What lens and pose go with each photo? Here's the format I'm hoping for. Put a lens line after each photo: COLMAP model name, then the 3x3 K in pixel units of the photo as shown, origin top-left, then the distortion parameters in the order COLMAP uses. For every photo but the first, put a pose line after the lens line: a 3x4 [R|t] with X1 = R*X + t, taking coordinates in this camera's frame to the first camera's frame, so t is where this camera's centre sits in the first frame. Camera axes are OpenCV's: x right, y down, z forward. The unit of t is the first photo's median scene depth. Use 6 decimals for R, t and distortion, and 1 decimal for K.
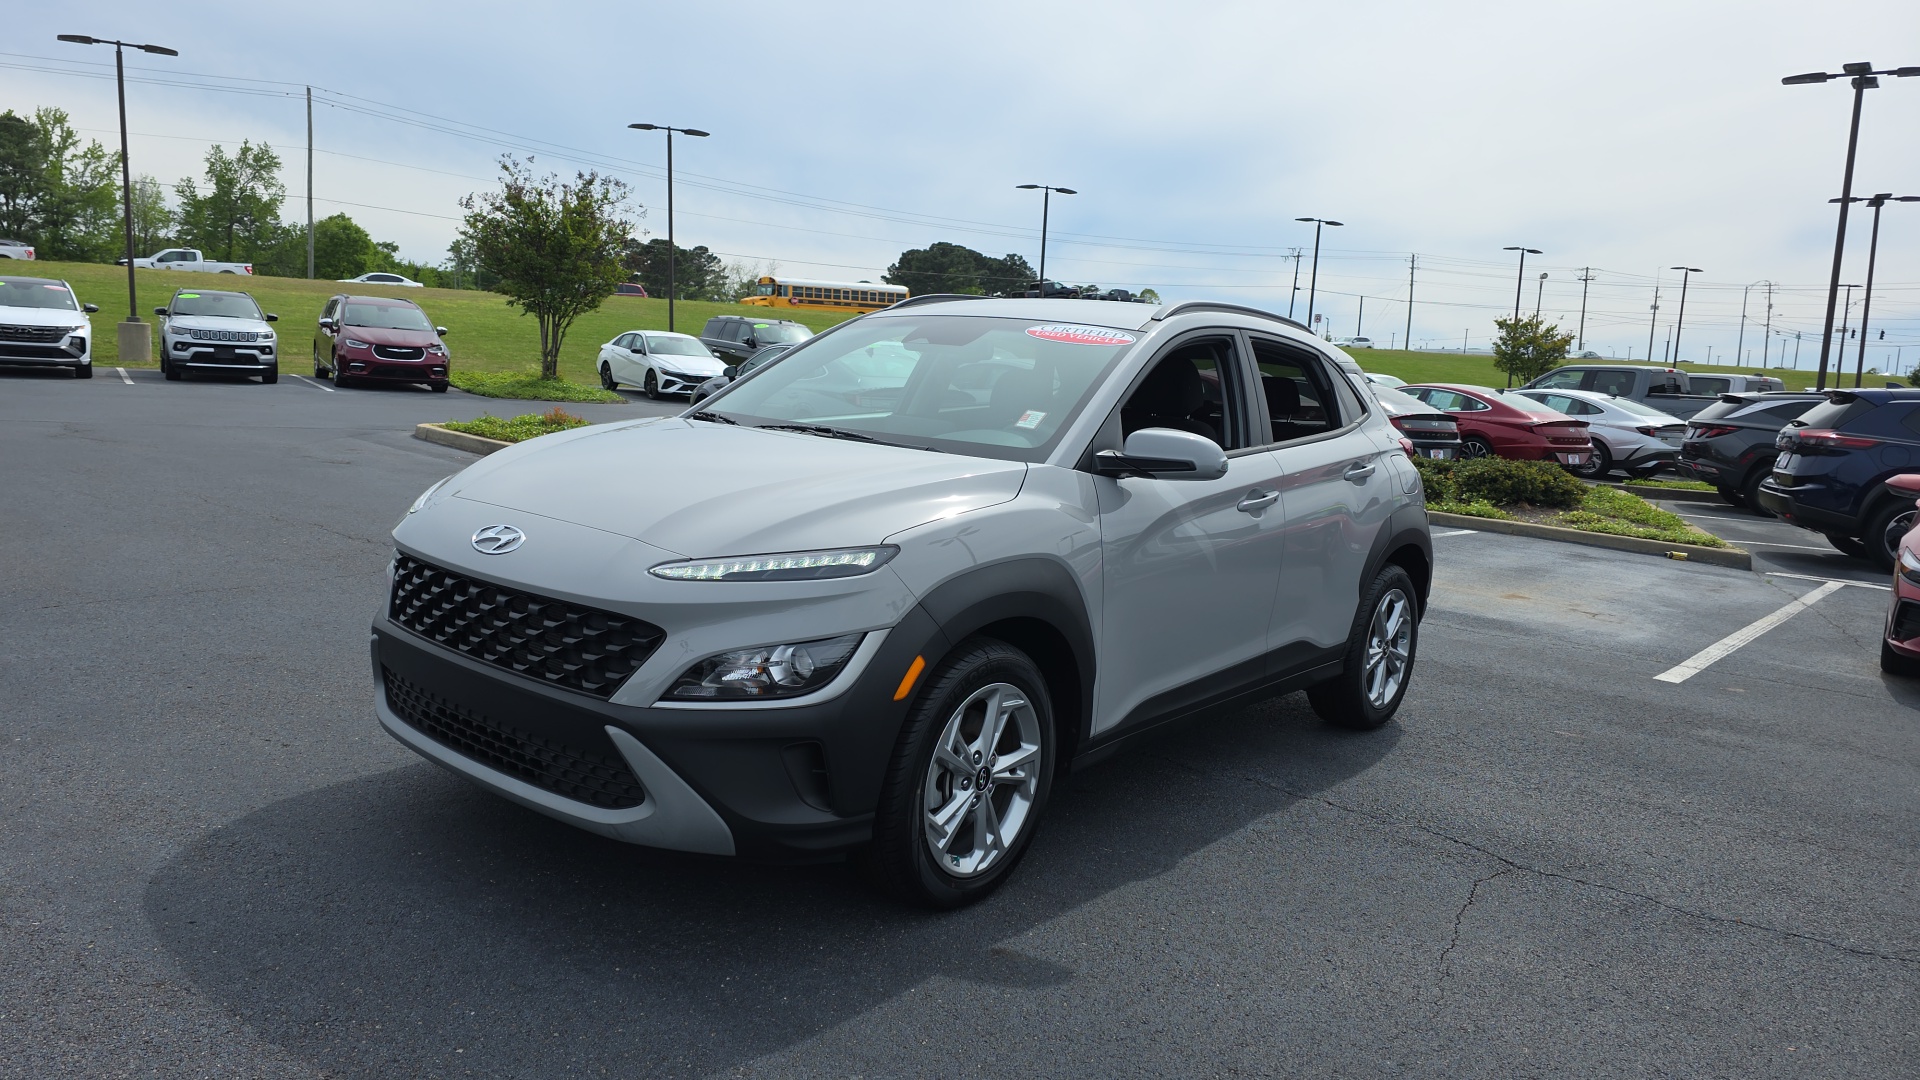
lens RADIAL K [[1283.6, 0, 890.8], [0, 1283.6, 538.7], [0, 0, 1]] dist [0.061552, -0.066235]
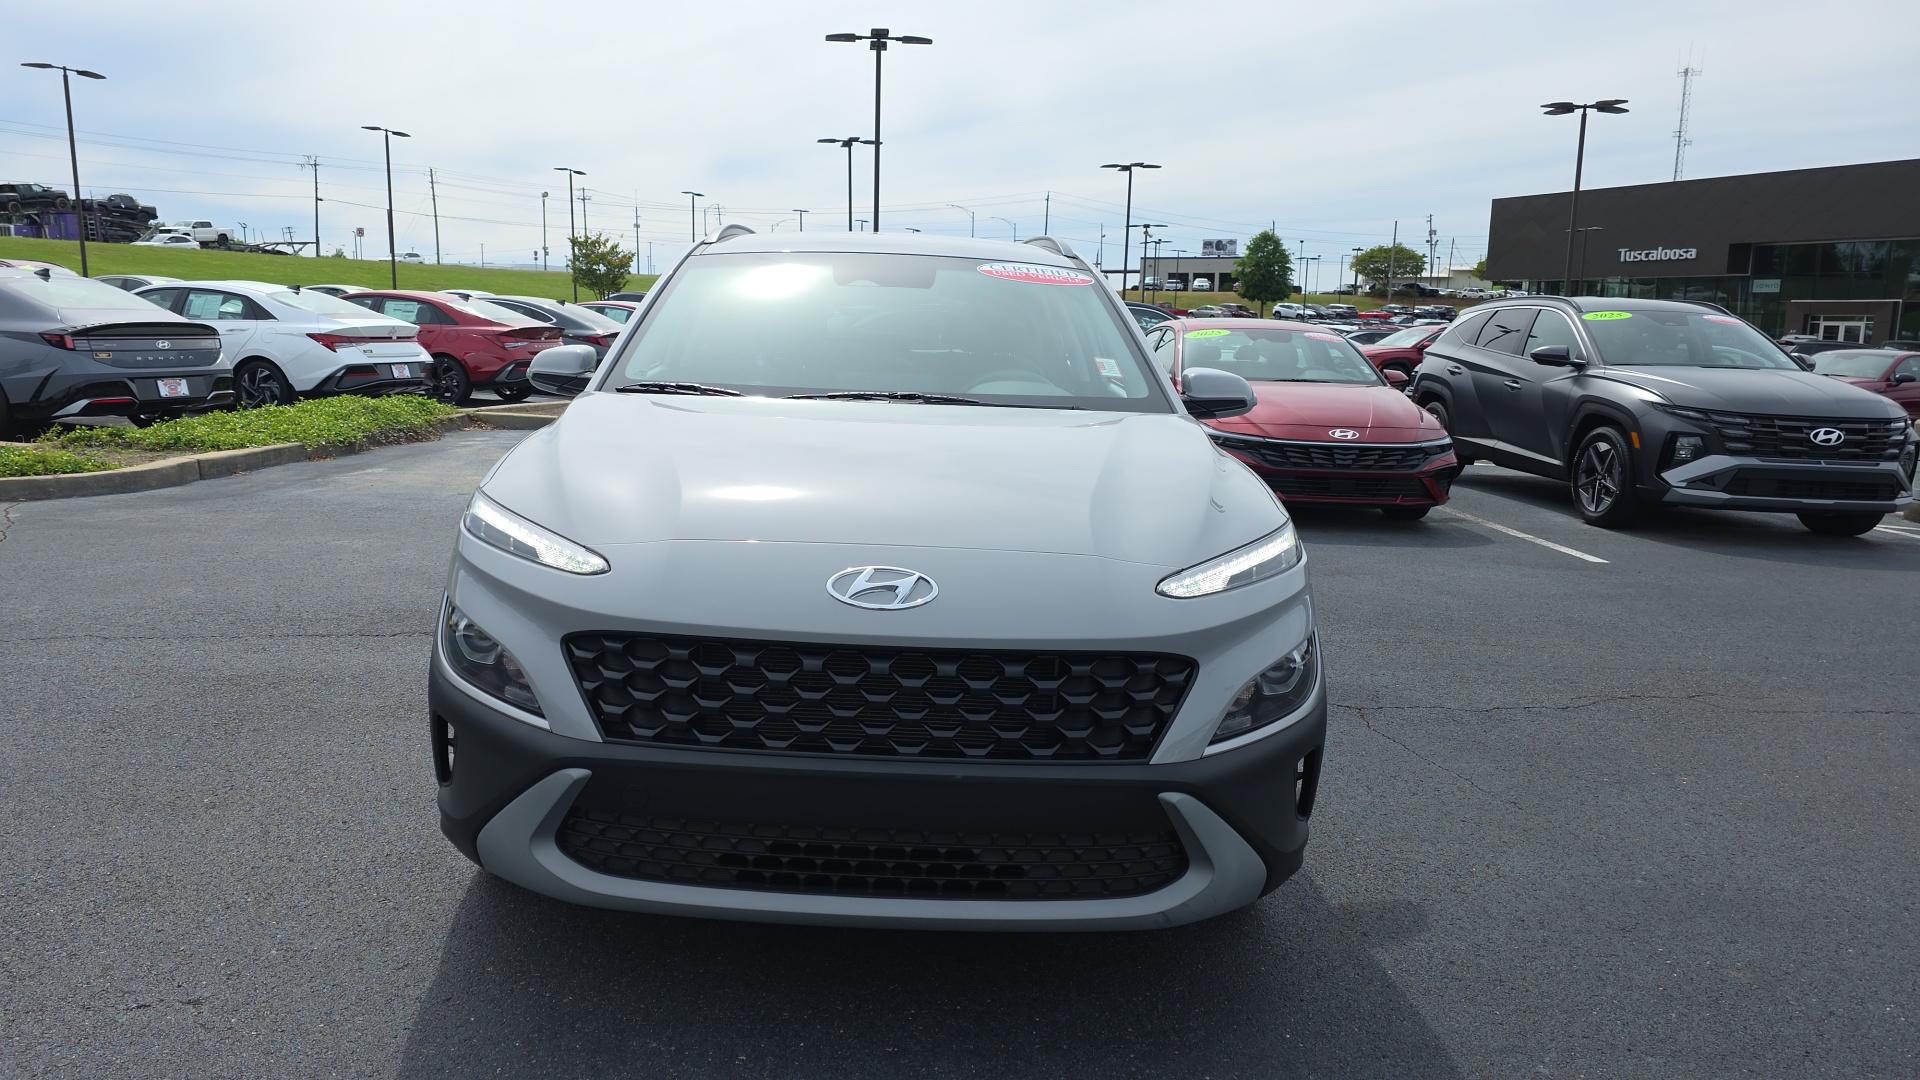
lens RADIAL K [[1263.9, 0, 888.7], [0, 1263.9, 544.0], [0, 0, 1]] dist [0.055634, -0.048768]
pose [[0.753367, -0.151926, 0.639810, -0.095740], [0.106049, 0.988280, 0.109801, -0.012817], [-0.648993, -0.014869, 0.760649, 0.060023]]
